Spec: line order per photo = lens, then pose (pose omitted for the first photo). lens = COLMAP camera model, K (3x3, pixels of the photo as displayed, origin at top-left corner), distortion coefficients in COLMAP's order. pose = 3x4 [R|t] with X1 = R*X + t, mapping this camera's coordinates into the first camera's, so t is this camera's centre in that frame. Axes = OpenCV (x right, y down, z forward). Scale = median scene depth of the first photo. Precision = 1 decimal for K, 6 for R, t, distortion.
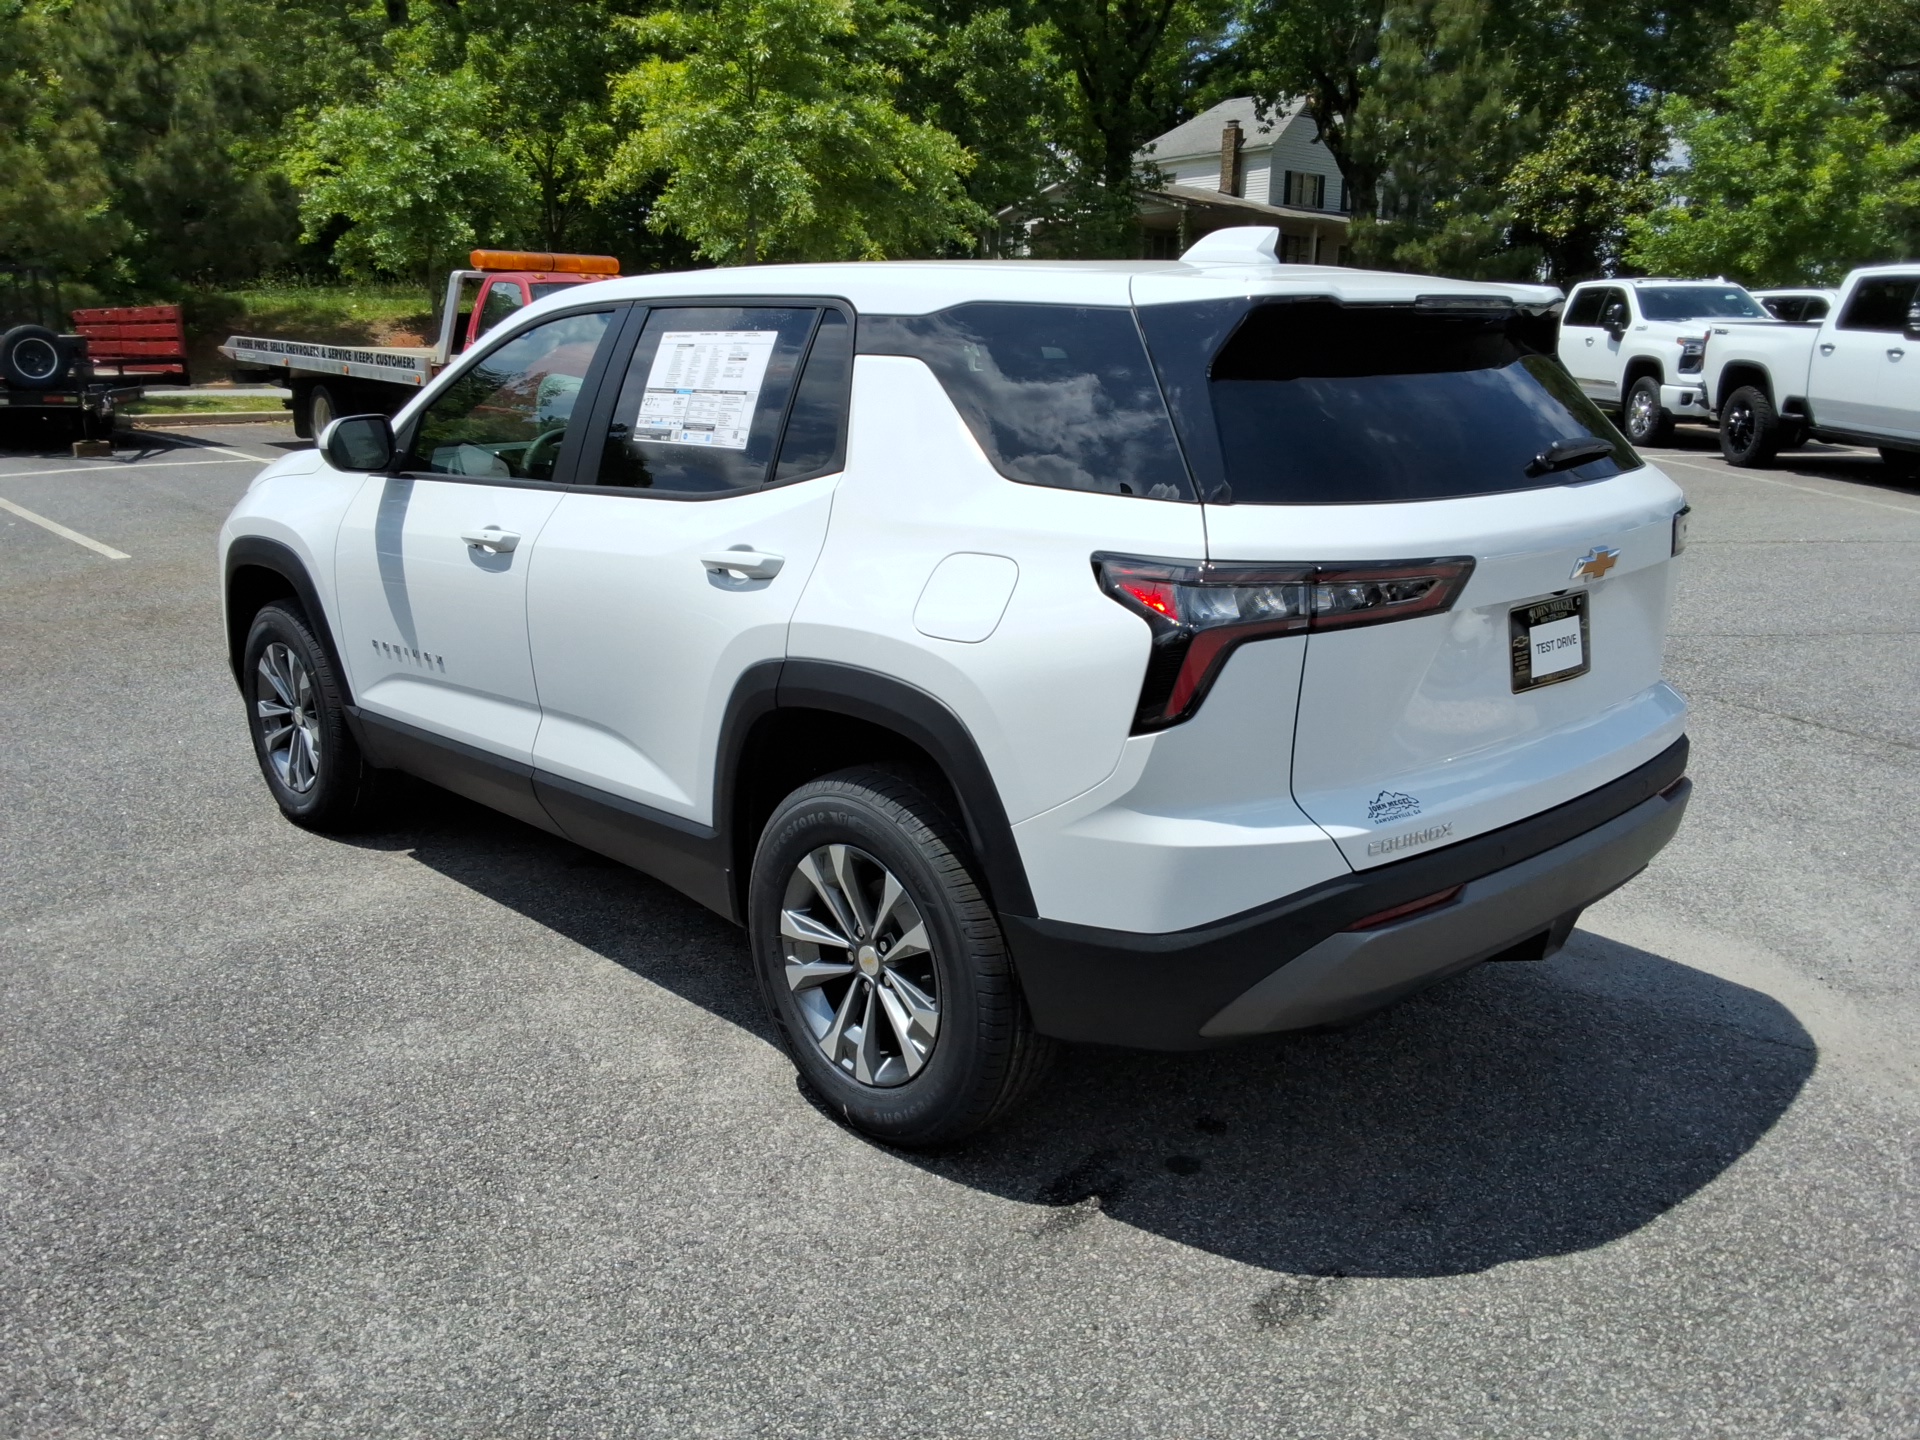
lens RADIAL K [[1545.3, 0, 967.3], [0, 1545.3, 706.1], [0, 0, 1]] dist [0.099620, -0.151963]
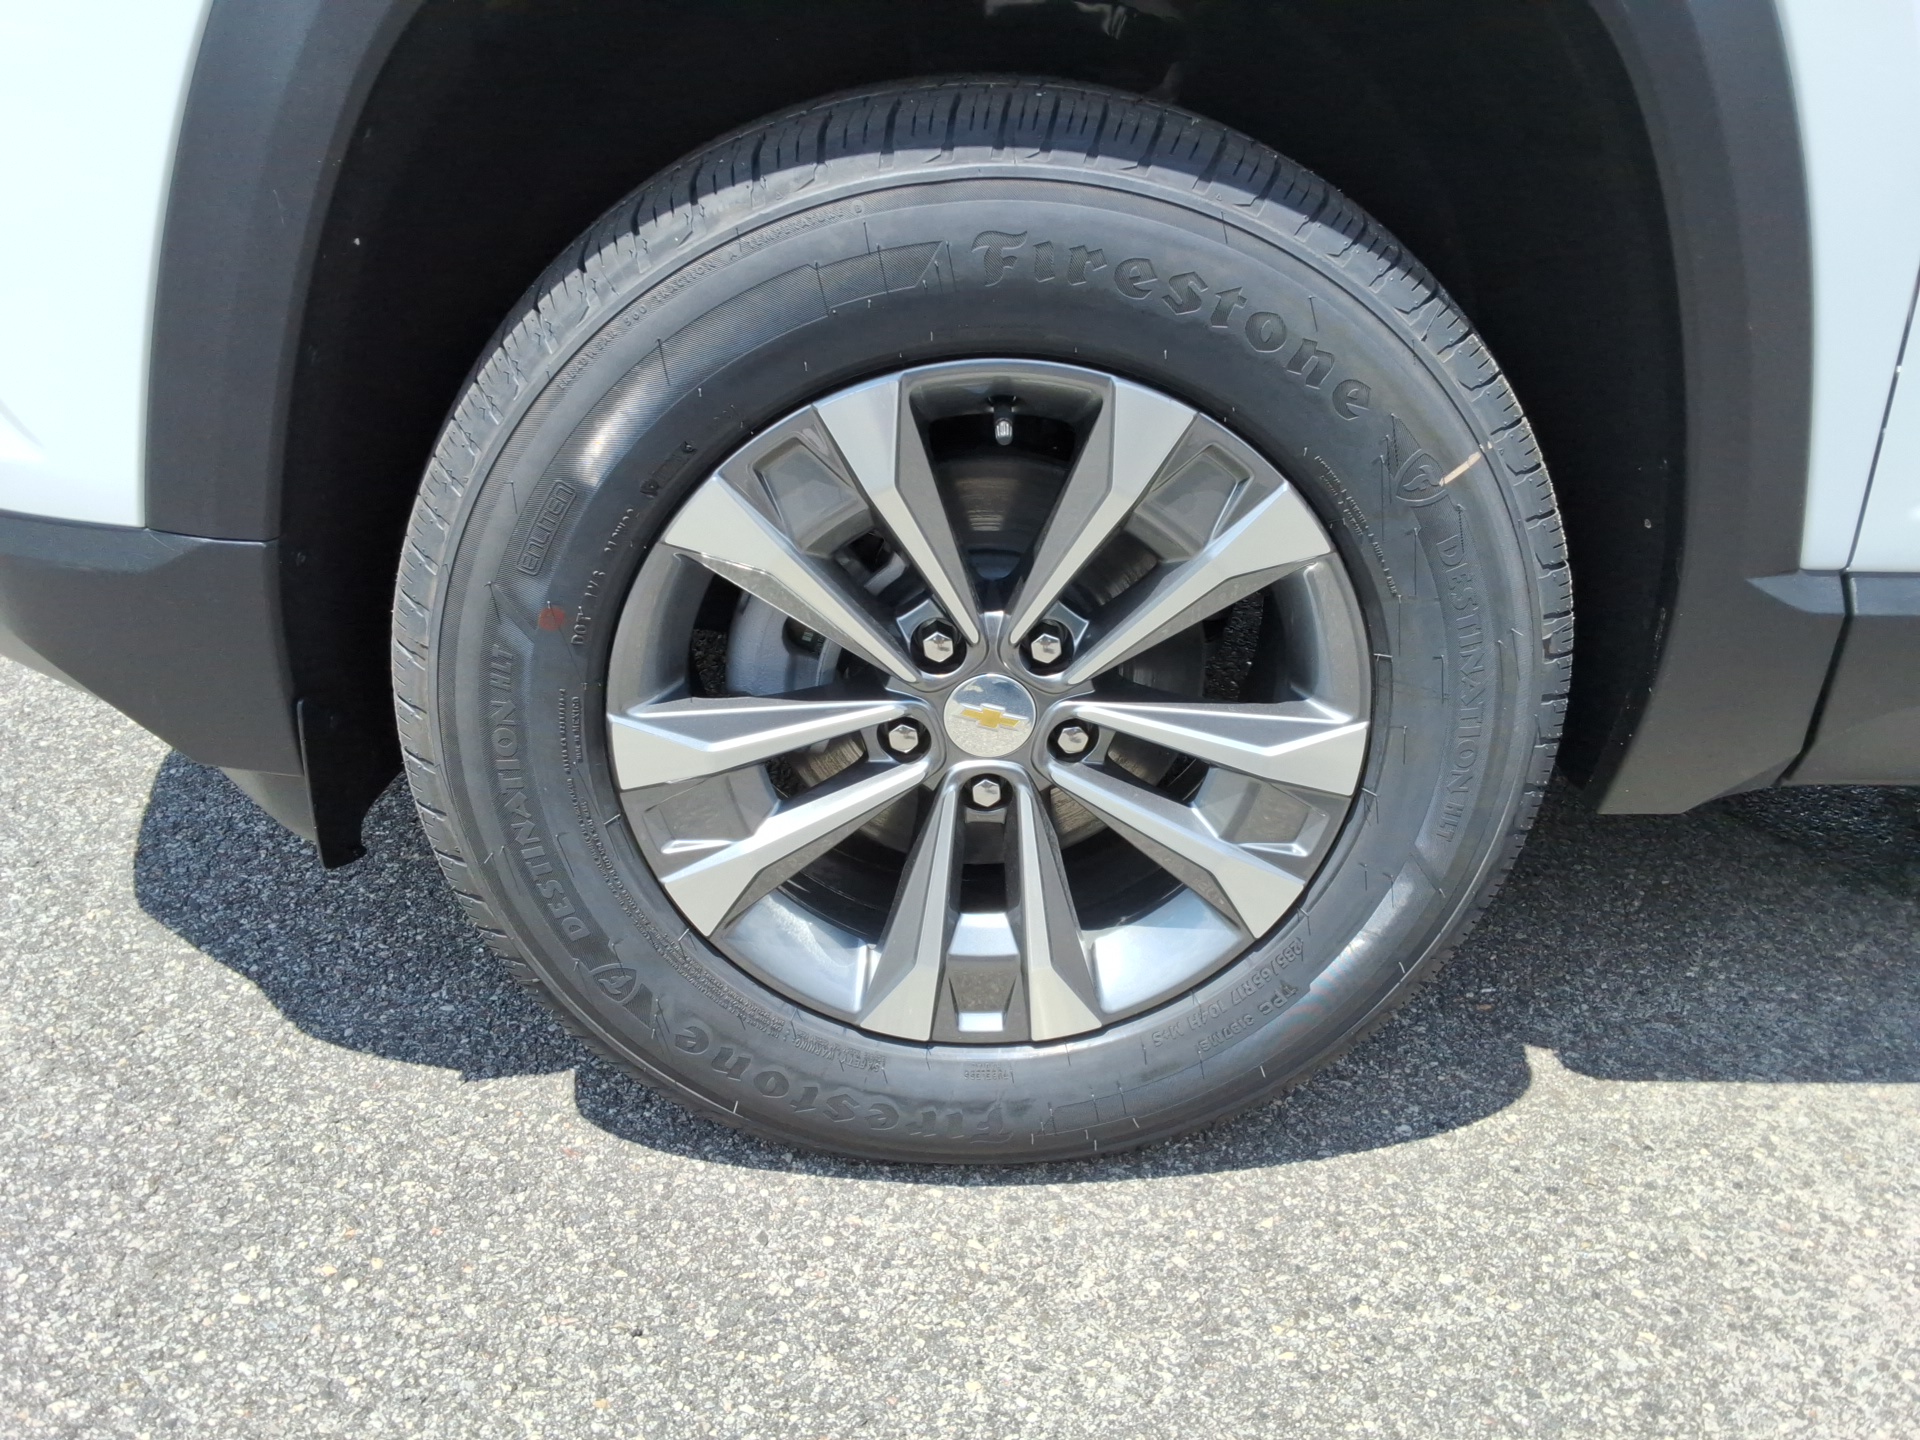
lens RADIAL K [[1545.3, 0, 975.7], [0, 1545.3, 708.7], [0, 0, 1]] dist [0.099620, -0.151963]
pose [[0.660944, -0.301748, 0.687097, -0.174518], [0.130790, 0.947903, 0.290472, -0.016539], [-0.738950, -0.102120, 0.665976, 0.267385]]
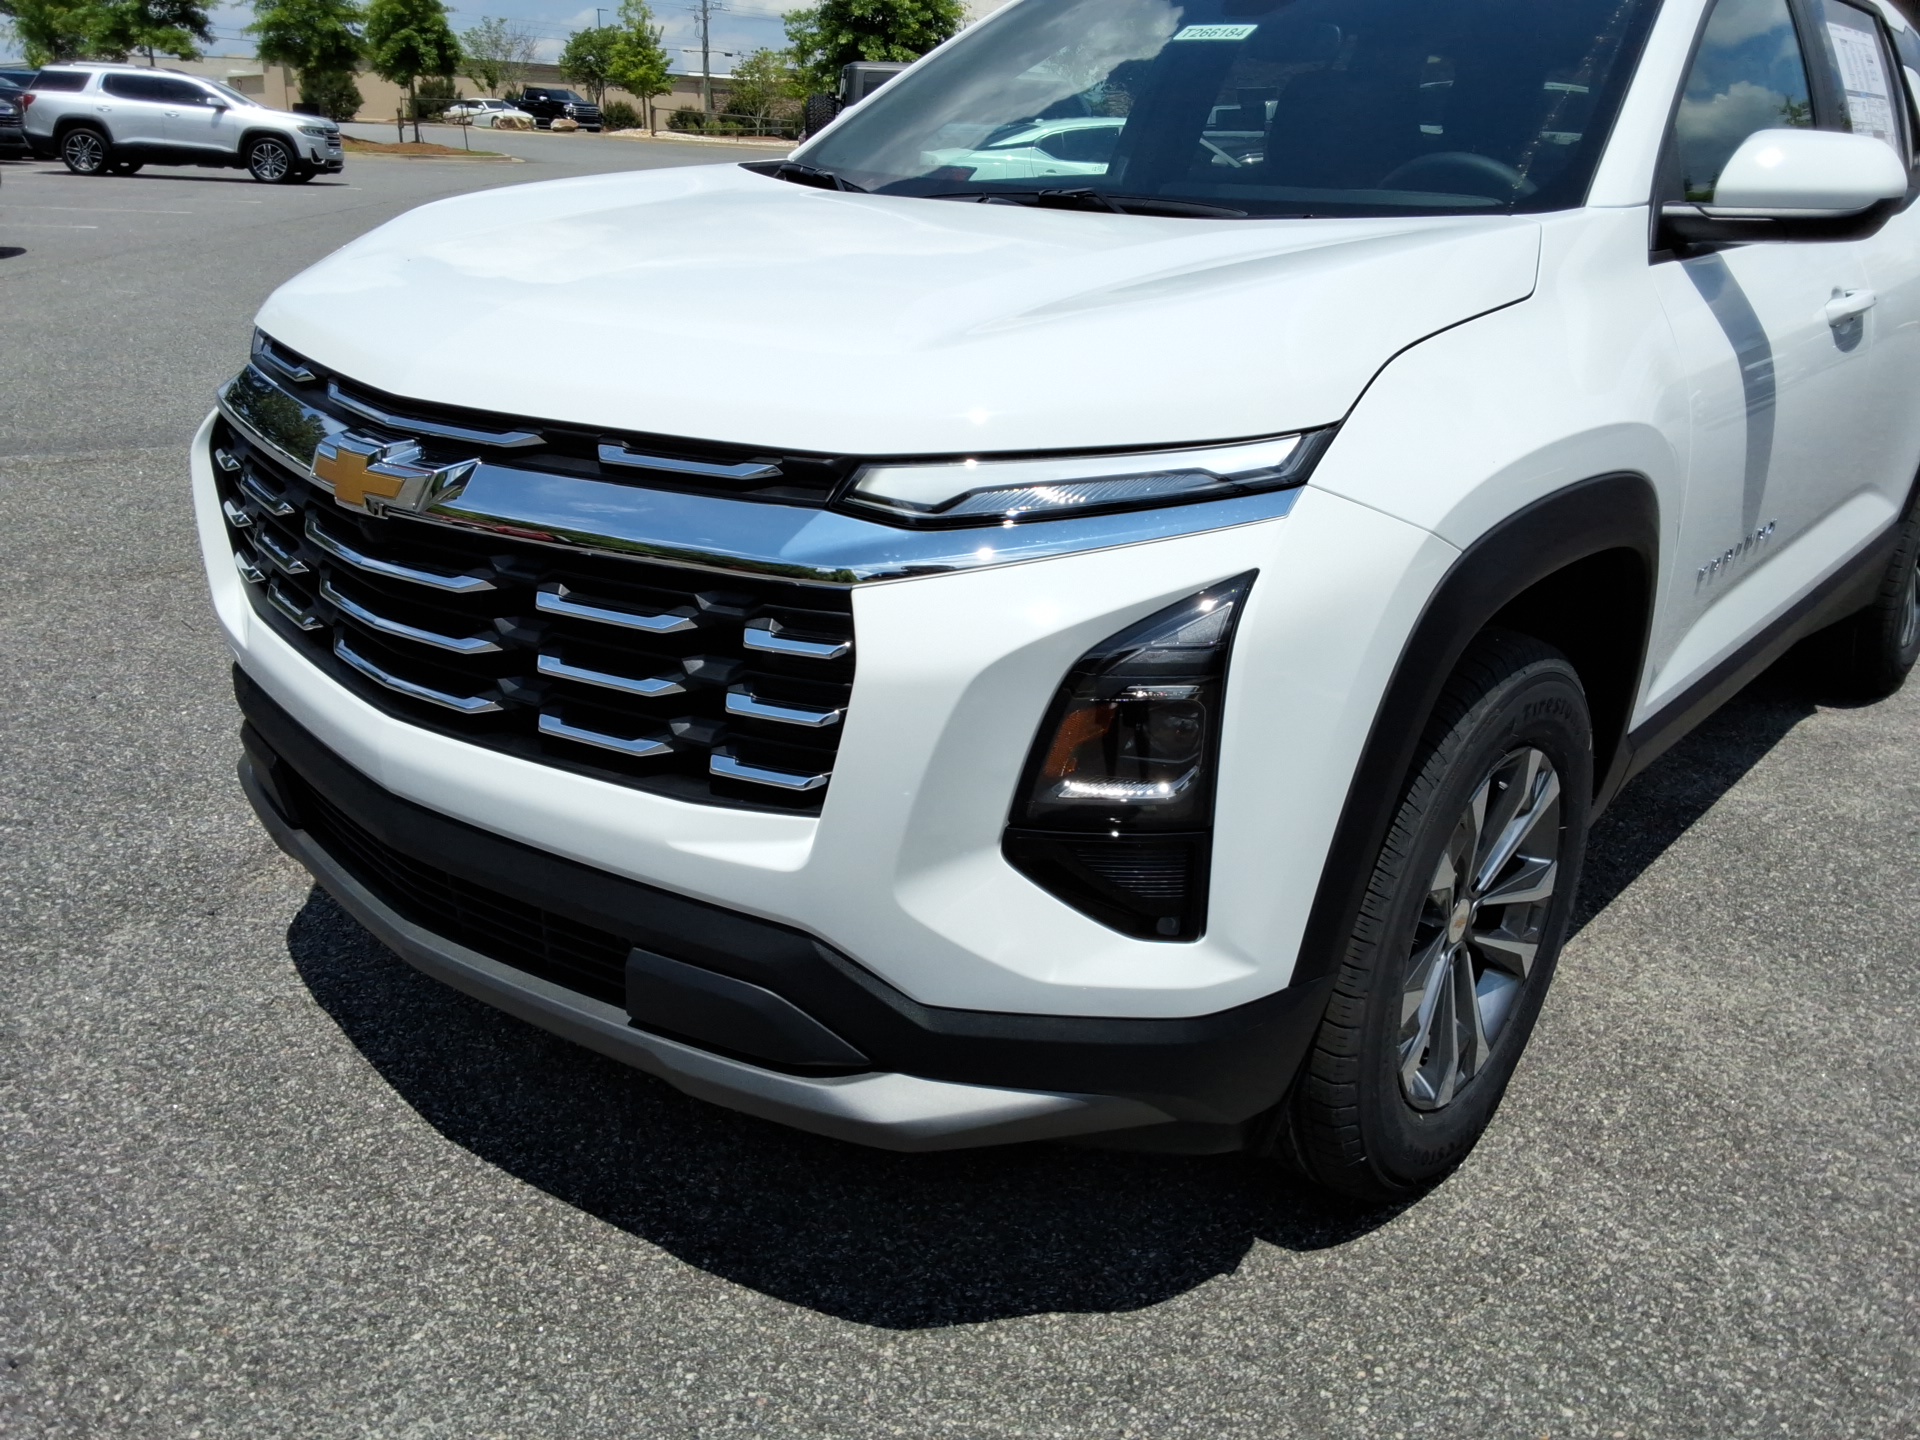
lens RADIAL K [[1545.3, 0, 970.8], [0, 1545.3, 710.2], [0, 0, 1]] dist [0.099620, -0.151963]
pose [[-0.109119, -0.346165, 0.931806, -0.236631], [0.195125, 0.911707, 0.361548, -0.065551], [-0.974689, 0.221270, -0.031940, 0.346570]]
